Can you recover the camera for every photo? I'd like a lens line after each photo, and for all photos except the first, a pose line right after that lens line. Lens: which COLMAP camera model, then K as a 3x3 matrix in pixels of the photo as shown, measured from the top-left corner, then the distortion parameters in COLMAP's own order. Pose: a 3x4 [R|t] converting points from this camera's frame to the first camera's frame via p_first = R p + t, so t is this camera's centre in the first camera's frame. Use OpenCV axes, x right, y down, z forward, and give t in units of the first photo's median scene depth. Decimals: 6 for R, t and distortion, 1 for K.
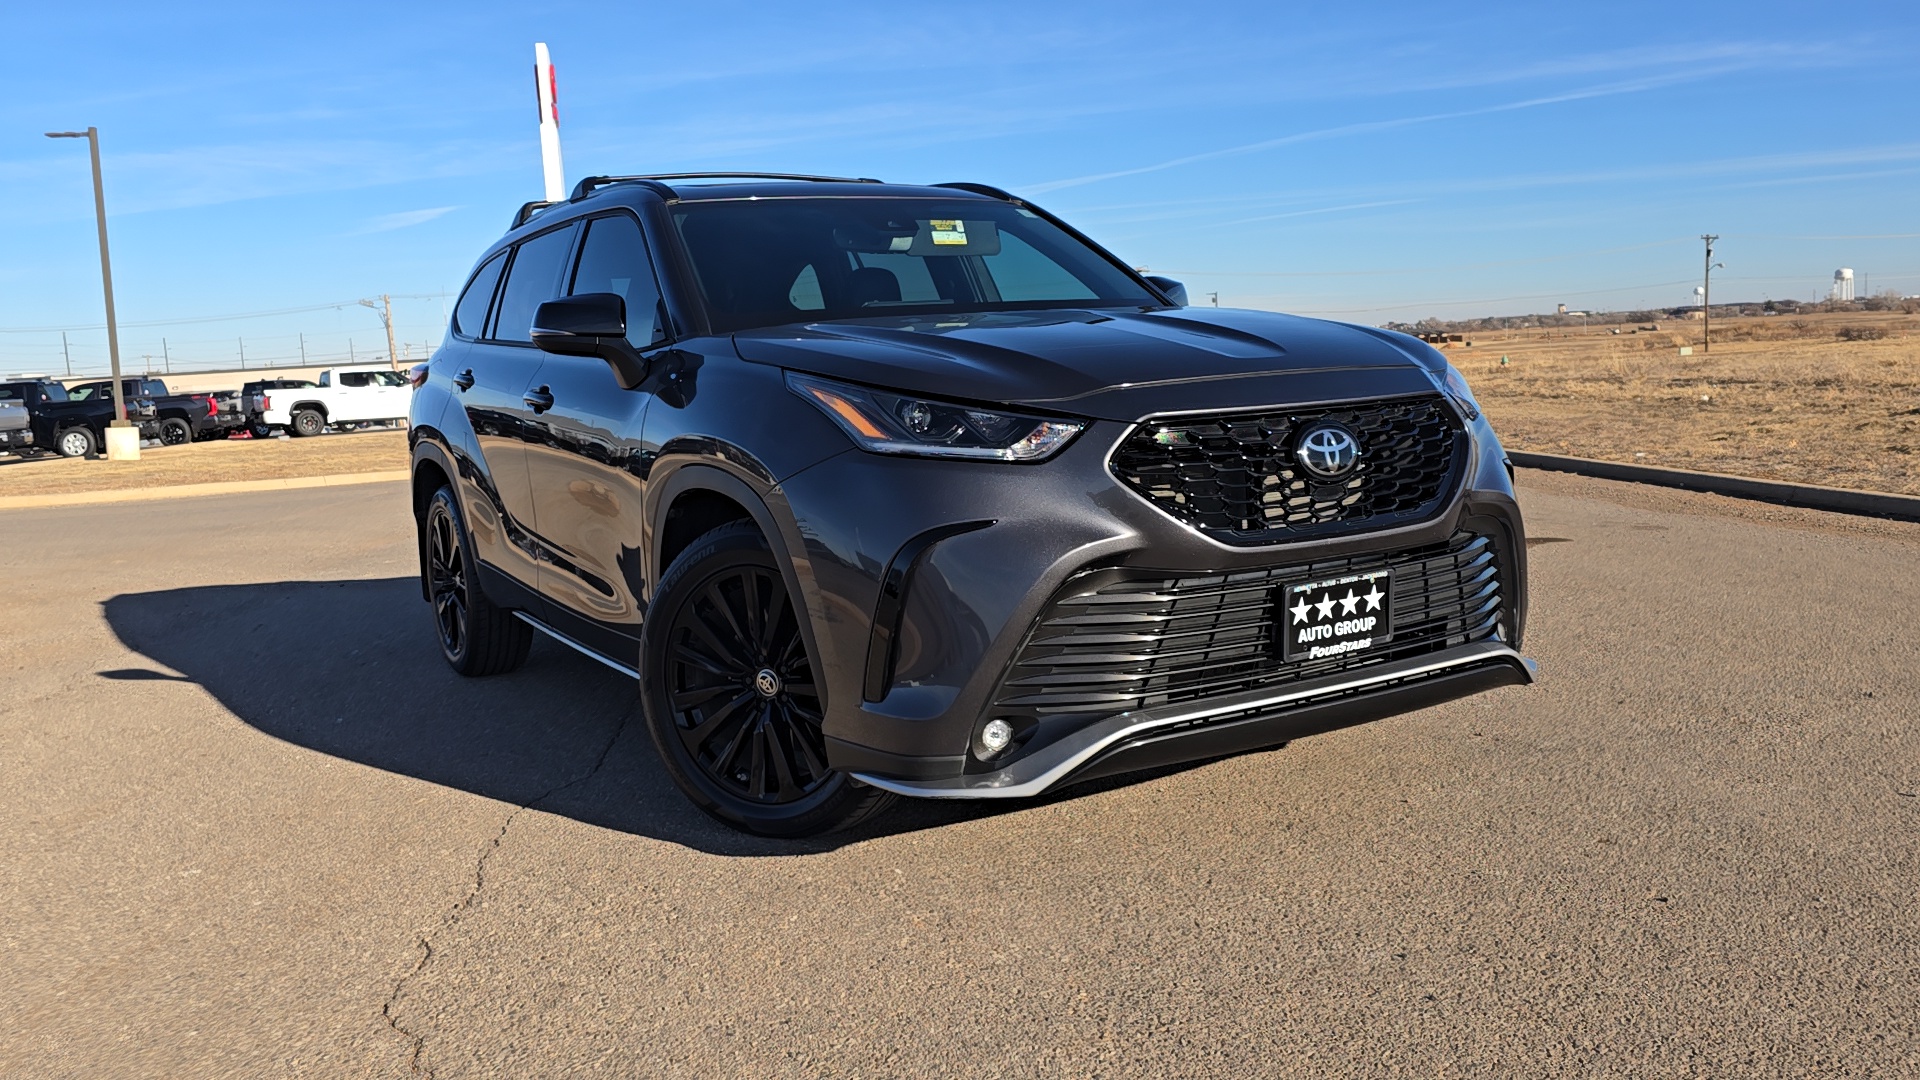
lens RADIAL K [[1585.7, 0, 969.6], [0, 1585.7, 549.7], [0, 0, 1]] dist [-0.020073, 0.020720]
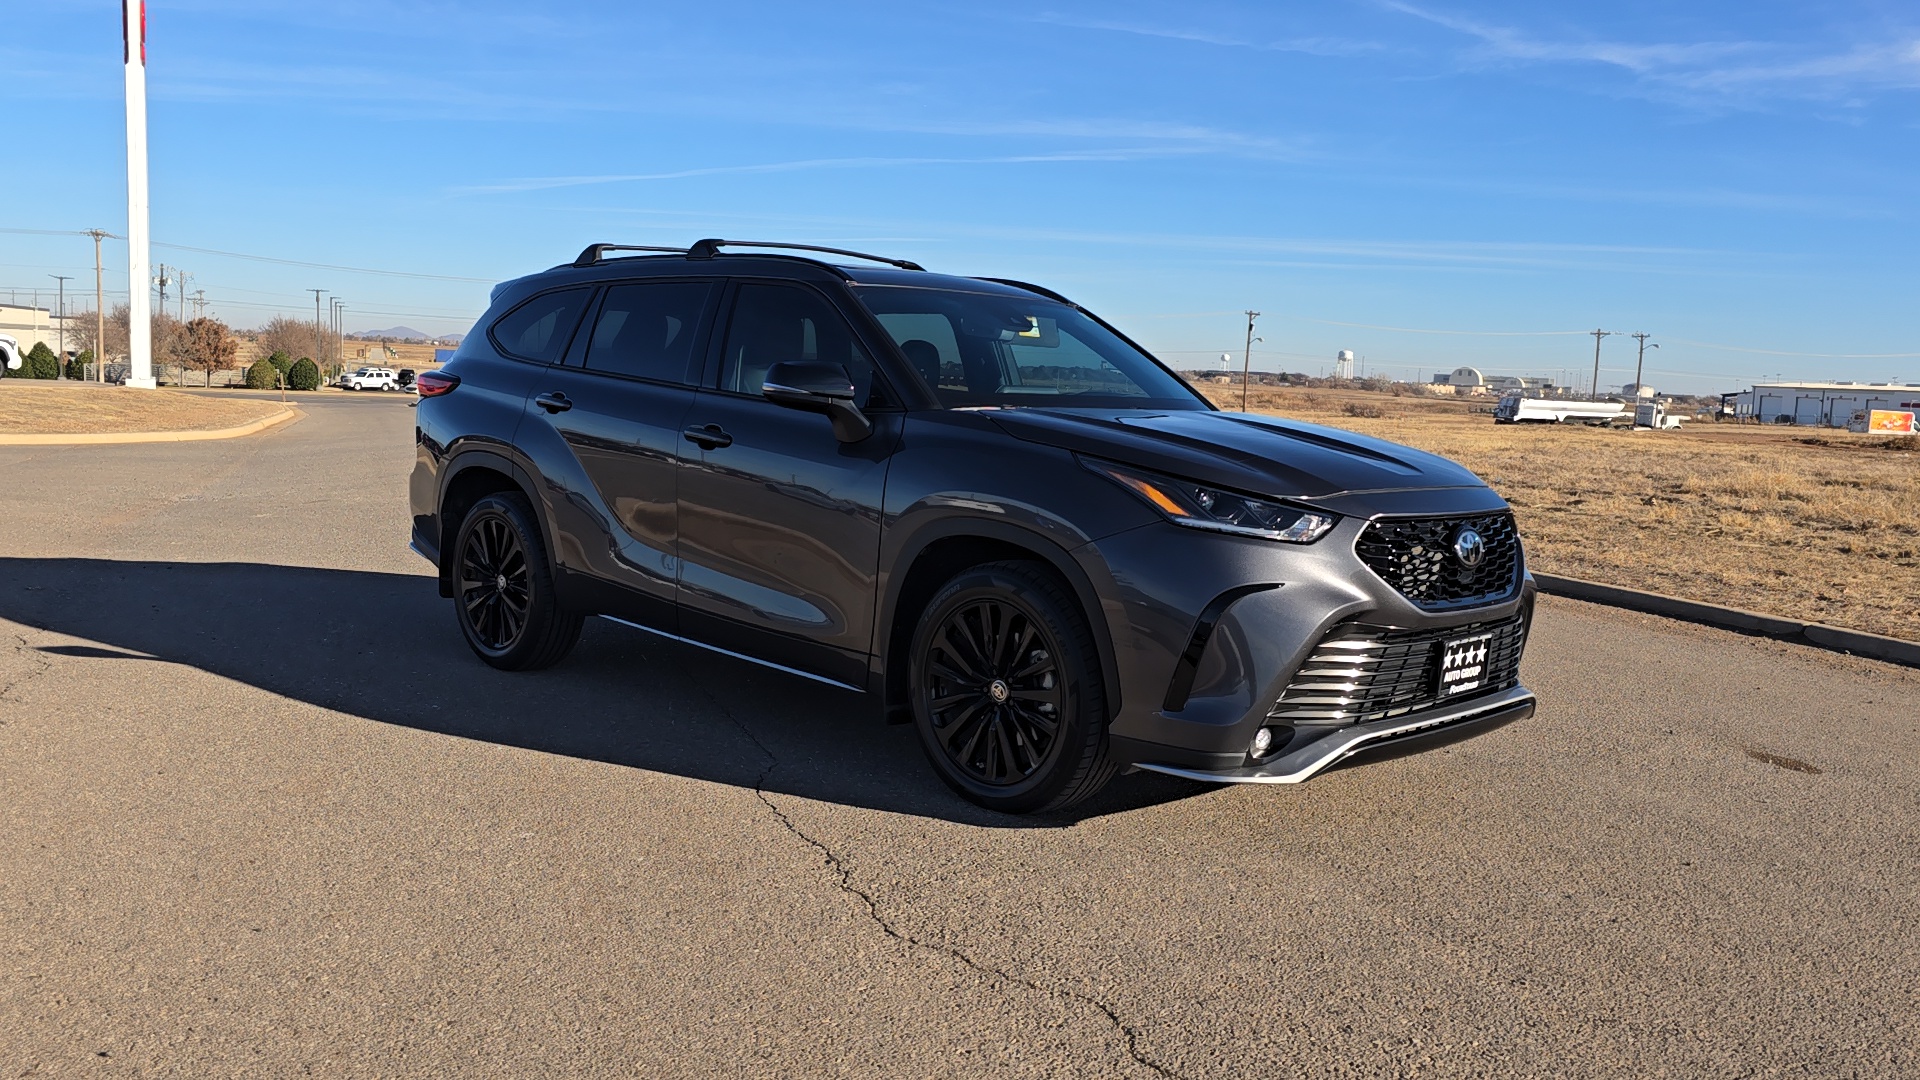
lens RADIAL K [[1585.7, 0, 945.0], [0, 1585.7, 537.8], [0, 0, 1]] dist [-0.020073, 0.020720]
pose [[0.963060, 0.069259, 0.260229, -0.588769], [-0.064872, 0.997570, -0.025422, -0.004505], [-0.261358, 0.007601, 0.965212, -0.239251]]
